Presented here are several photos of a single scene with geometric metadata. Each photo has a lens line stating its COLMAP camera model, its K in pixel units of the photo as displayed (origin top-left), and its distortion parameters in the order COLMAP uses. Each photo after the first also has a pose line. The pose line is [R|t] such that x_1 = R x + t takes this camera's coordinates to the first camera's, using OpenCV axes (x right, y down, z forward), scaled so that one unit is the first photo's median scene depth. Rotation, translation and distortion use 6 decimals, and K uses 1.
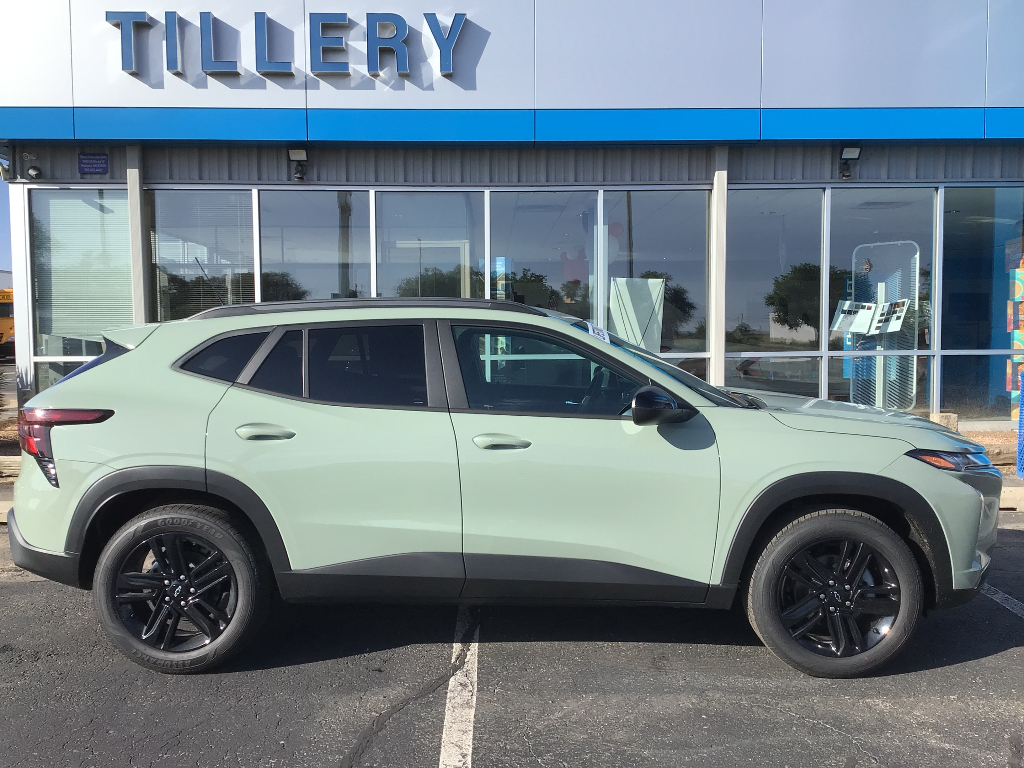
lens RADIAL K [[916.4, 0, 512.9], [0, 916.4, 385.4], [0, 0, 1]] dist [0.062326, -0.056004]
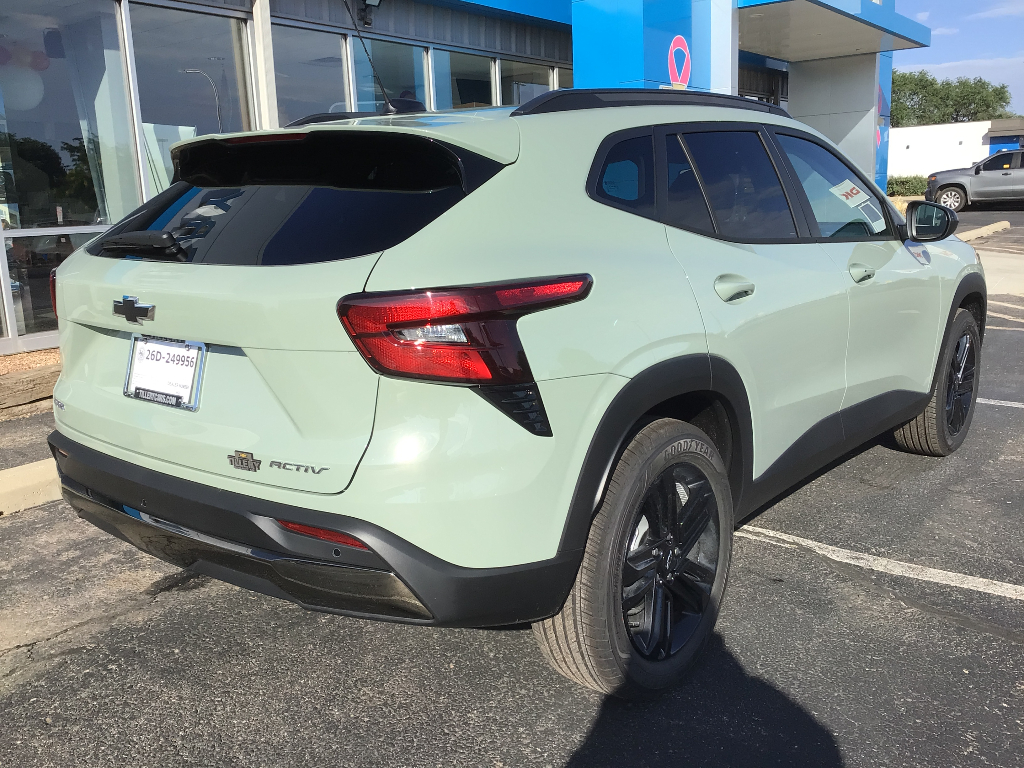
lens RADIAL K [[916.4, 0, 521.0], [0, 916.4, 388.1], [0, 0, 1]] dist [0.062326, -0.056004]
pose [[0.620006, -0.176655, 0.764451, -0.345103], [0.079587, 0.983458, 0.162715, 0.000187], [-0.780550, -0.040044, 0.623810, 0.275406]]
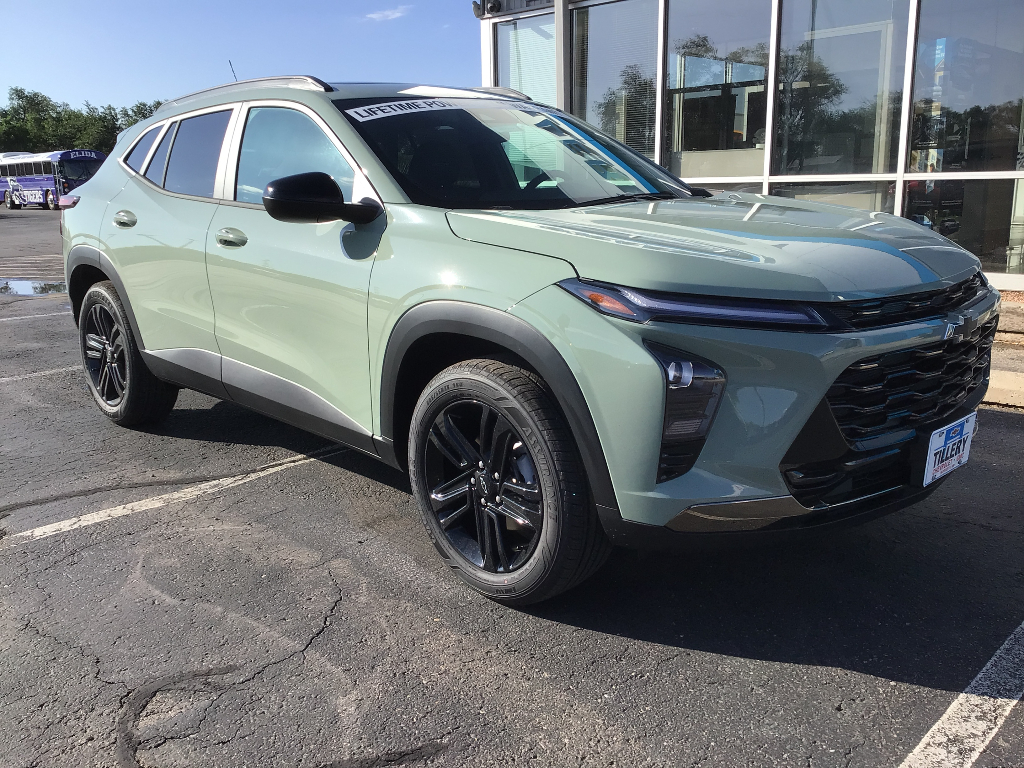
lens RADIAL K [[916.4, 0, 511.3], [0, 916.4, 379.9], [0, 0, 1]] dist [0.062326, -0.056004]
pose [[0.700249, 0.148230, -0.698341, 0.324907], [-0.032876, 0.983864, 0.175869, 0.011790], [0.713141, -0.100194, 0.693823, 0.215091]]
